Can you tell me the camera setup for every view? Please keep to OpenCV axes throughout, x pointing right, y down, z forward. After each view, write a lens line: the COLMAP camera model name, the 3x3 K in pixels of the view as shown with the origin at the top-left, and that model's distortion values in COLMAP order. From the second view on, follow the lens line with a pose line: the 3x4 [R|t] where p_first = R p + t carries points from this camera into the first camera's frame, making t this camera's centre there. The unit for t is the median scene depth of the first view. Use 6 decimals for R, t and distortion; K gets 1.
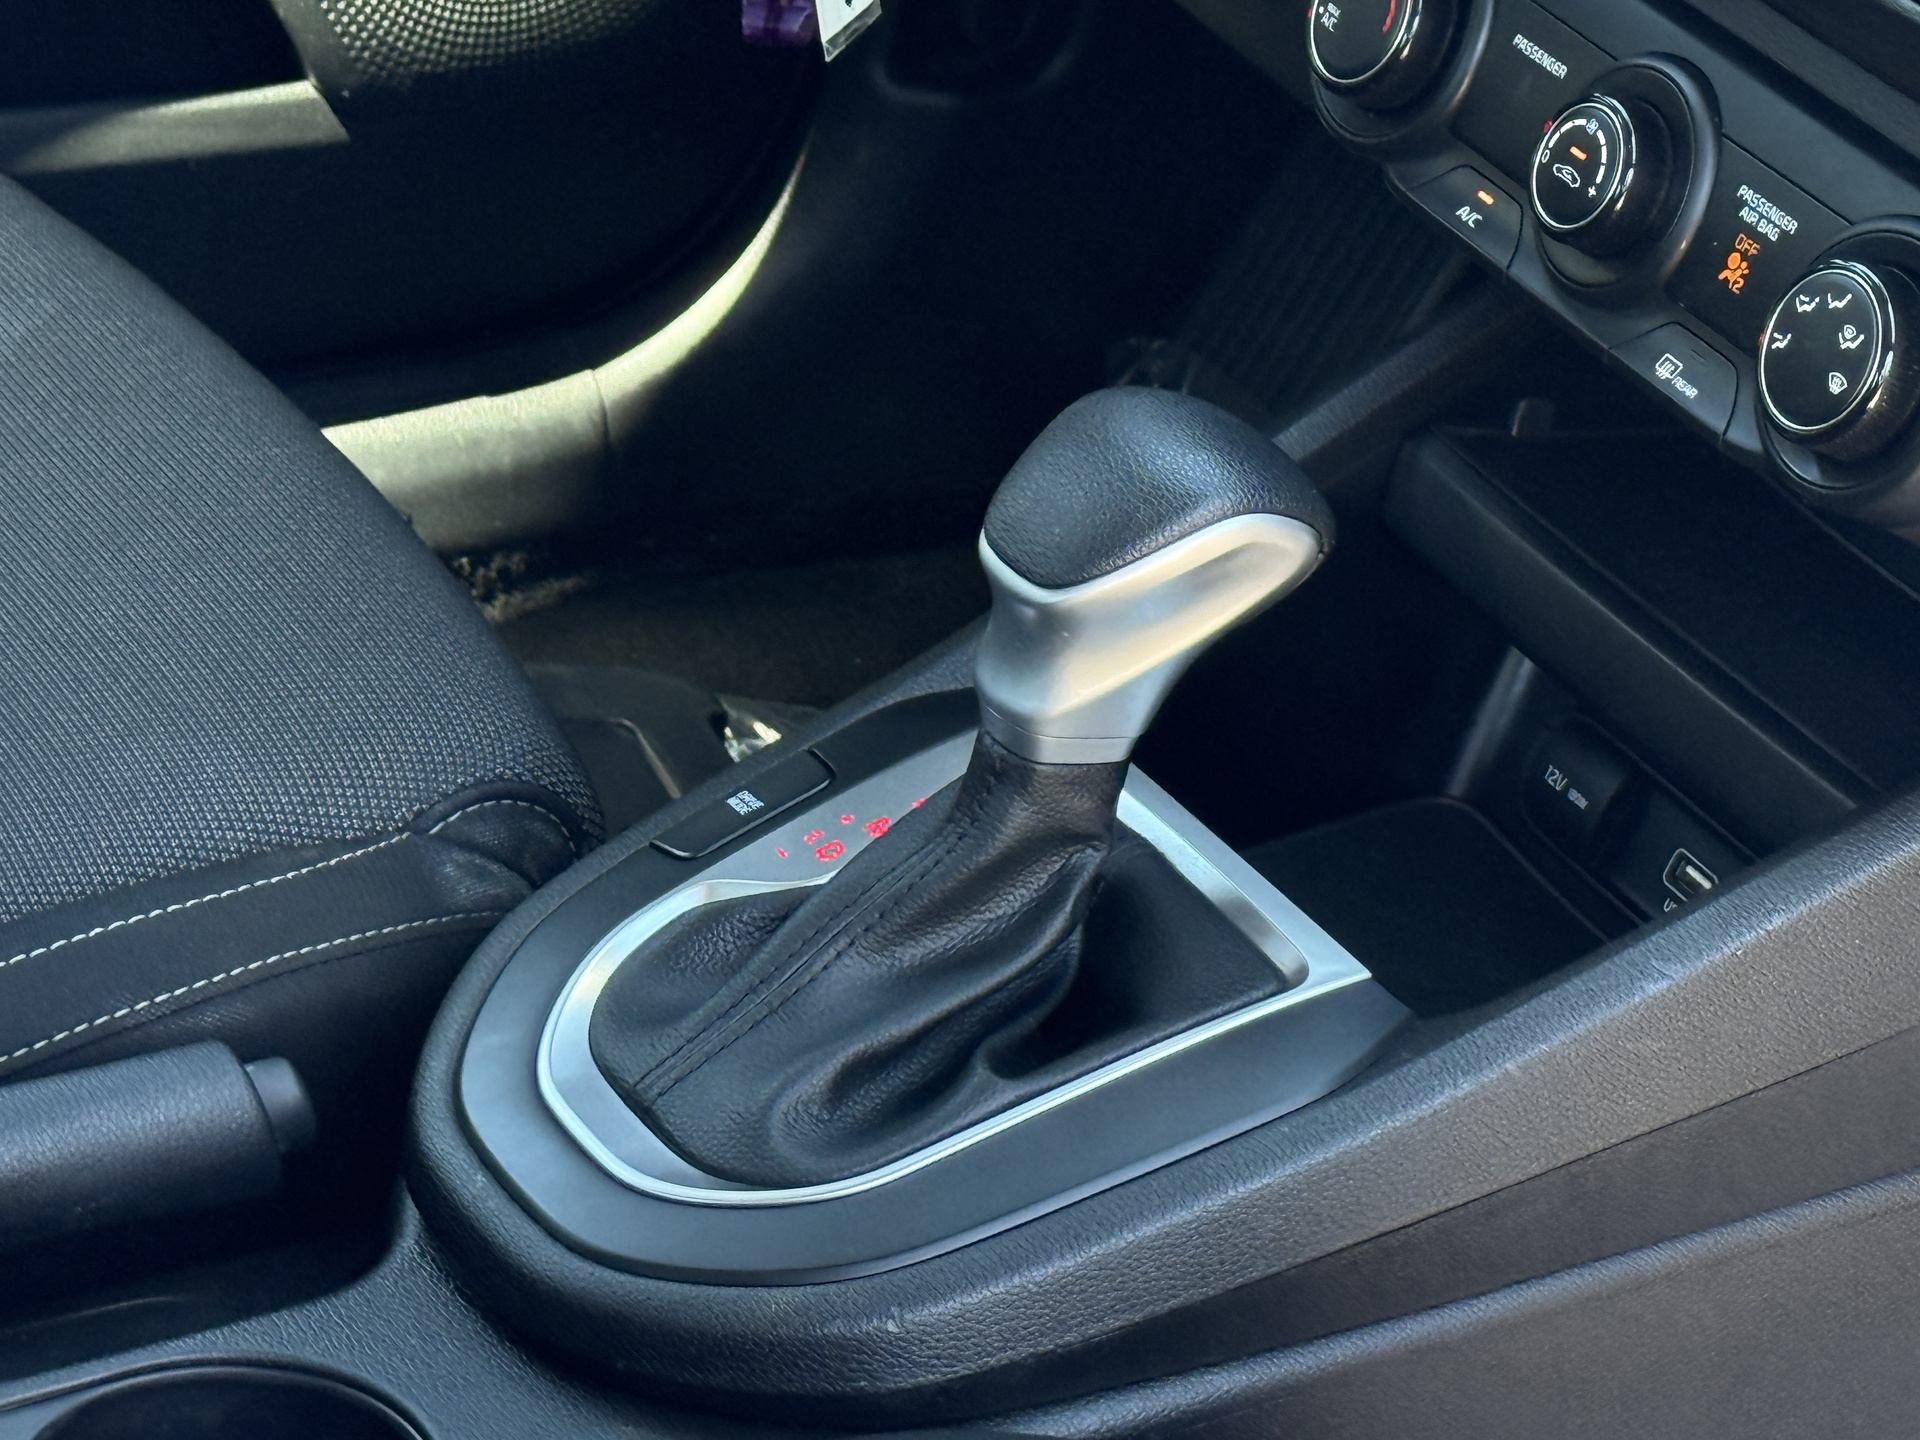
lens RADIAL K [[5984.6, 0, 960.3], [0, 5984.6, 719.9], [0, 0, 1]] dist [0.111814, 0.000000]
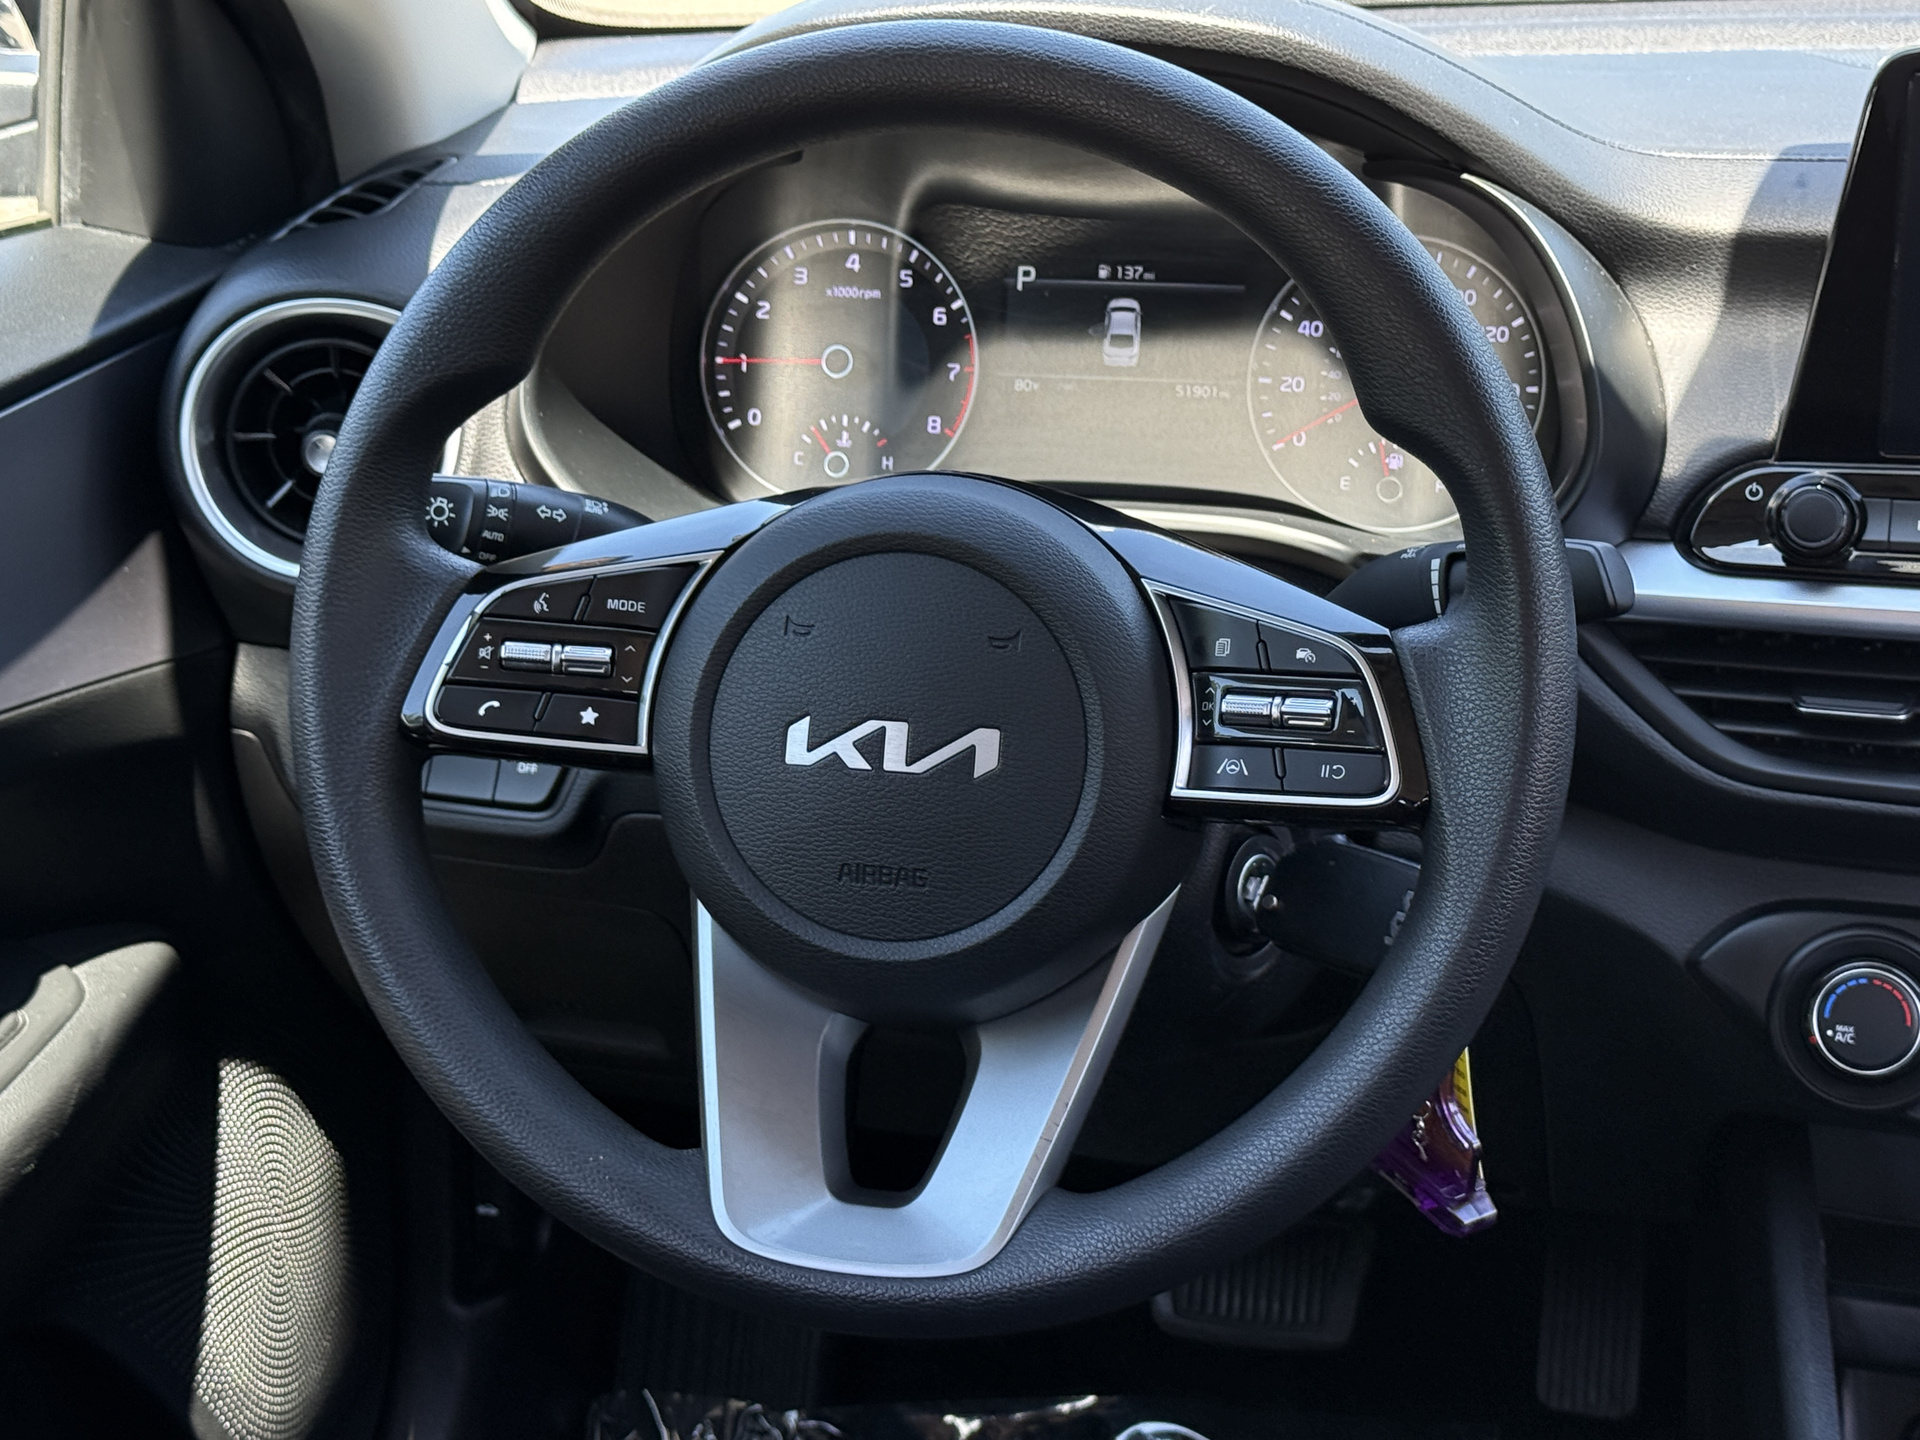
lens RADIAL K [[3395.6, 0, 982.8], [0, 3395.6, 738.0], [0, 0, 1]] dist [0.164515, 0.000000]
pose [[0.684642, -0.337203, 0.646188, -0.611571], [0.426066, 0.904458, 0.020556, -0.300608], [-0.591382, 0.261246, 0.762901, 0.513332]]
